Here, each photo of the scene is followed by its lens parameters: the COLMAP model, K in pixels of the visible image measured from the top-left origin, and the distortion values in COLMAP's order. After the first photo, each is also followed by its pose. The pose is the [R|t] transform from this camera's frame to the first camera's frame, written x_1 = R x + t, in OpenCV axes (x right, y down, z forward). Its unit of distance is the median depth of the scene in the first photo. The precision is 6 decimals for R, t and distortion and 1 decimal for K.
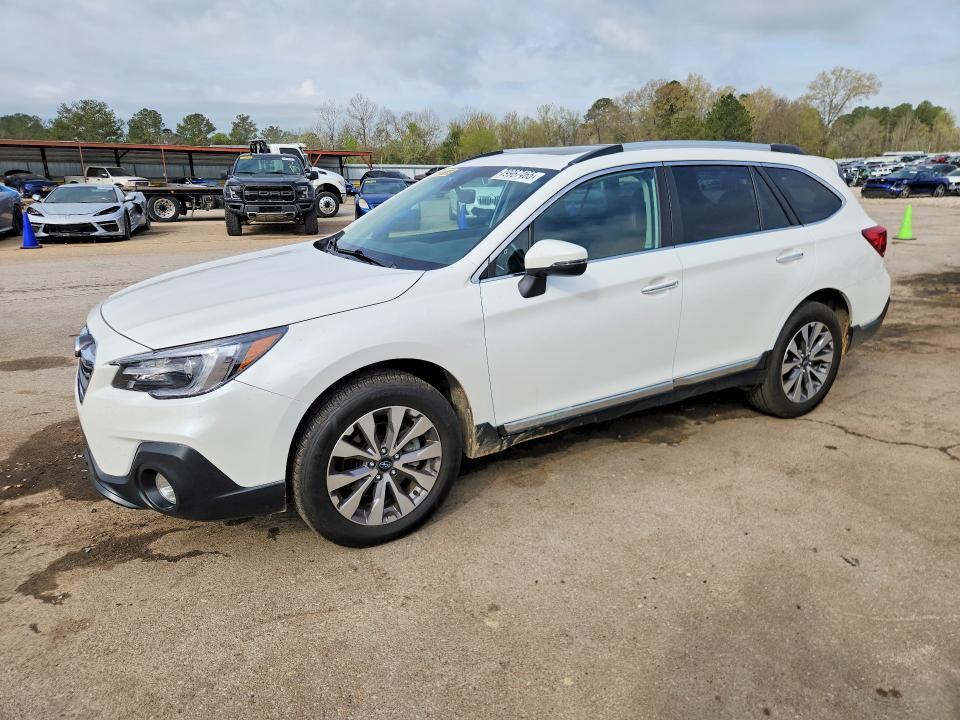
lens RADIAL K [[641.6, 0, 477.4], [0, 641.6, 358.3], [0, 0, 1]] dist [0.064366, -0.055219]
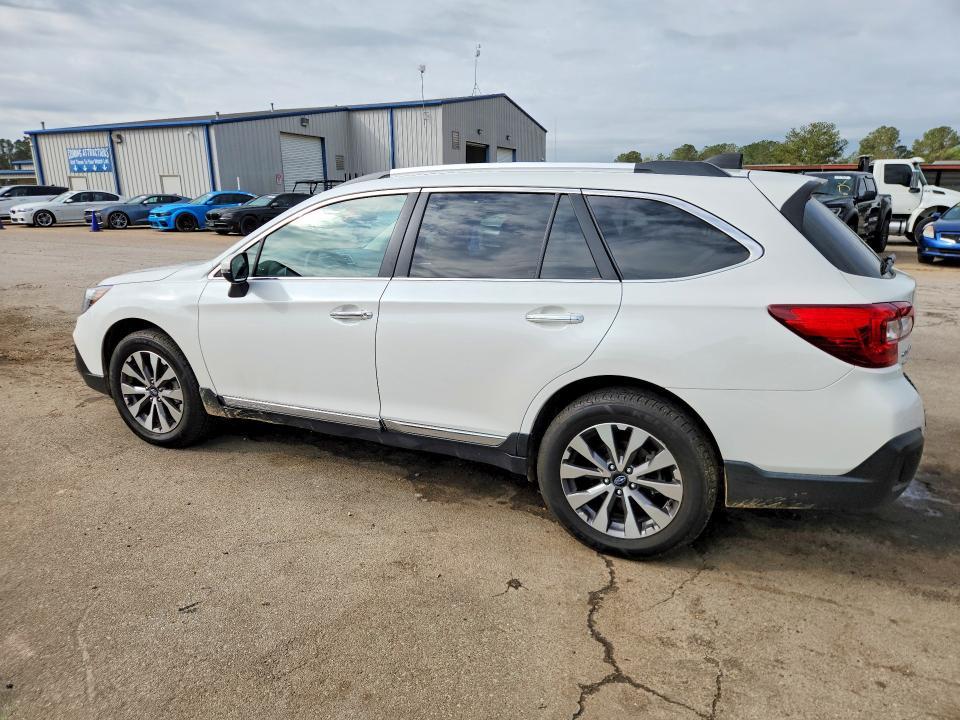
lens RADIAL K [[652.3, 0, 484.5], [0, 652.3, 363.9], [0, 0, 1]] dist [0.059976, -0.049990]
pose [[0.543132, 0.217533, -0.810979, 0.979896], [-0.236861, 0.966324, 0.100571, -0.150806], [0.805546, 0.137466, 0.576366, 0.480485]]
